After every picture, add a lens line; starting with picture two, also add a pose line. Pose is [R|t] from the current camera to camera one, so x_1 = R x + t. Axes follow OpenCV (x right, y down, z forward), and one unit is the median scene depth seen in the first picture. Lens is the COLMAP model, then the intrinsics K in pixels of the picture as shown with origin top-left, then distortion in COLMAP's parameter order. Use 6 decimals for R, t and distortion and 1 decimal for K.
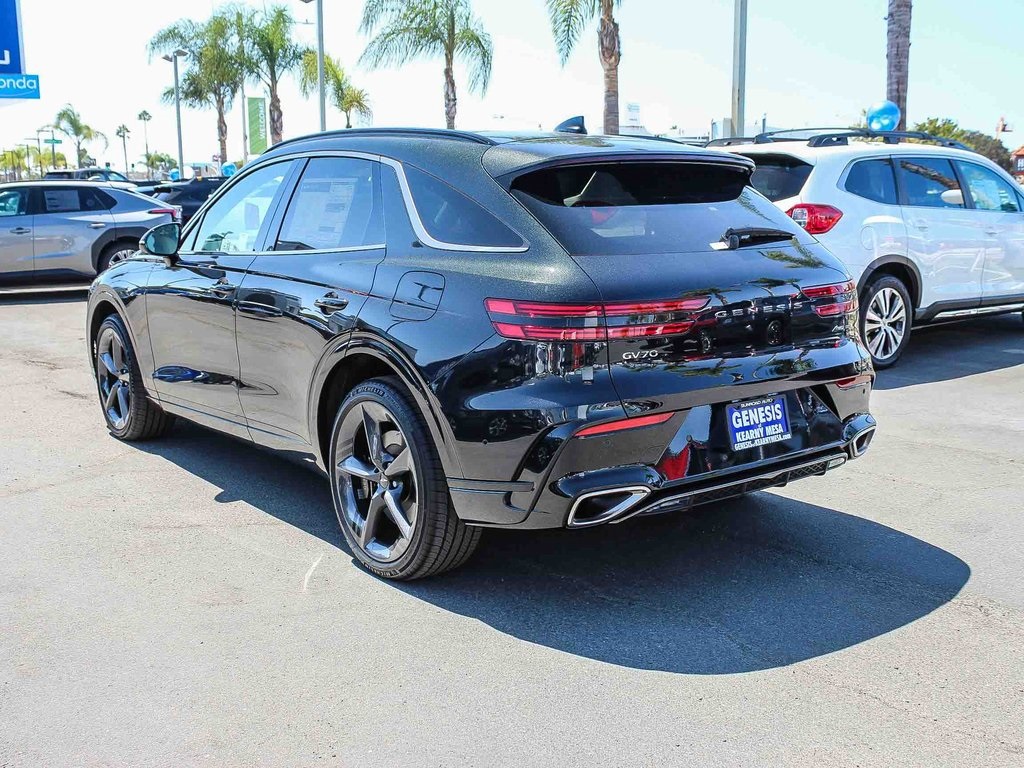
lens RADIAL K [[1120.8, 0, 512.9], [0, 1120.8, 384.1], [0, 0, 1]] dist [0.010059, 0.000000]
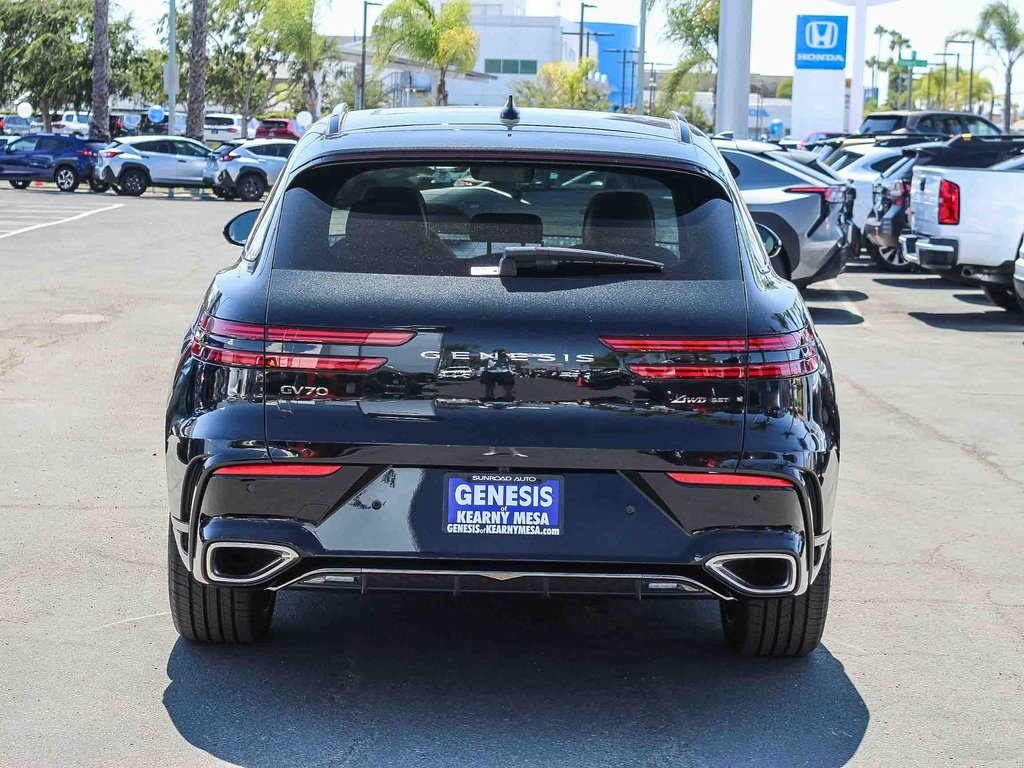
lens RADIAL K [[2228.9, 0, 512.8], [0, 2228.9, 384.5], [0, 0, 1]] dist [-0.123632, 0.000000]
pose [[0.791589, 0.099018, -0.602978, 1.133108], [-0.136614, 0.990484, -0.016696, -0.022181], [0.595586, 0.095591, 0.797583, -0.213714]]
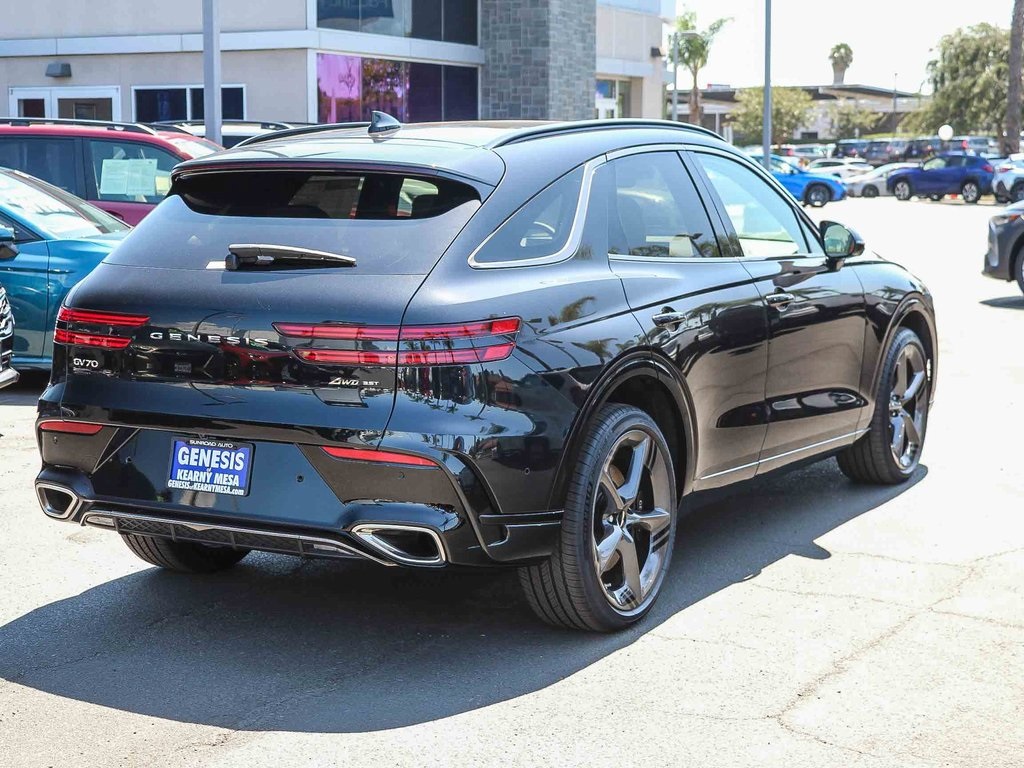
lens RADIAL K [[1895.3, 0, 509.1], [0, 1895.3, 384.8], [0, 0, 1]] dist [0.034214, 0.000000]
pose [[0.358013, 0.126394, -0.925122, 1.686227], [-0.158579, 0.984632, 0.073156, -0.176556], [0.920152, 0.120514, 0.372555, 0.653541]]
